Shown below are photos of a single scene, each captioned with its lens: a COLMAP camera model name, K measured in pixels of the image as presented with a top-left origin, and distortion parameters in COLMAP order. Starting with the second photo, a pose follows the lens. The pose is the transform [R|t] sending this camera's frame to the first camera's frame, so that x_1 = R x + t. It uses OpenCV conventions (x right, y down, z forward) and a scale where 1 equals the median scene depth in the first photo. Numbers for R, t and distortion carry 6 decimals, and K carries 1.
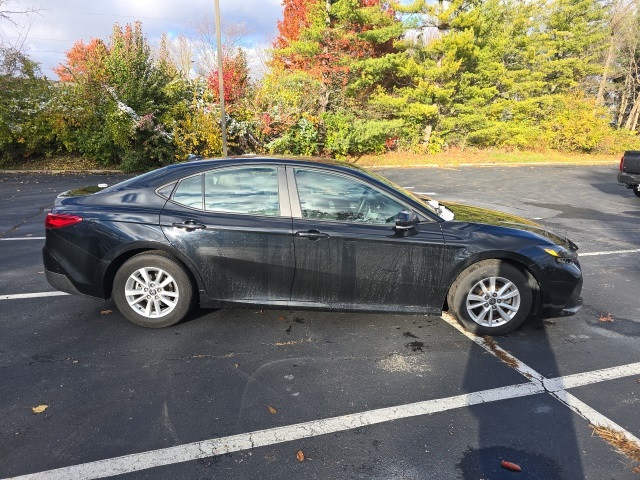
lens RADIAL K [[426.4, 0, 321.6], [0, 426.4, 247.4], [0, 0, 1]] dist [0.032160, -0.028349]
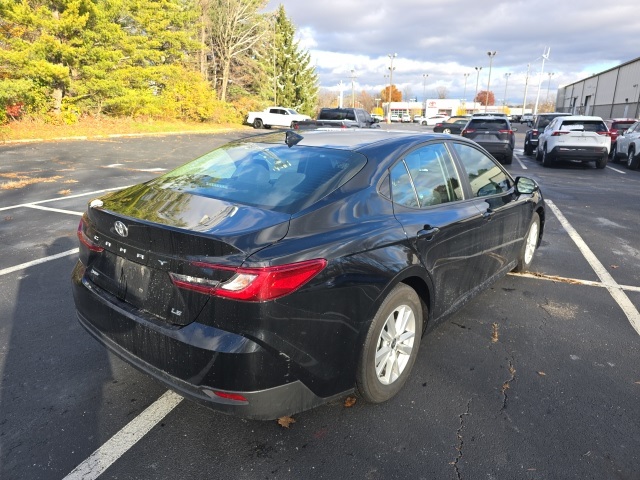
lens RADIAL K [[427.6, 0, 320.0], [0, 427.6, 240.0], [0, 0, 1]] dist [0.032088, -0.027473]
pose [[0.620394, -0.215281, 0.754166, -0.173087], [0.176876, 0.975222, 0.132881, -0.029567], [-0.764085, 0.050955, 0.643100, 0.122892]]
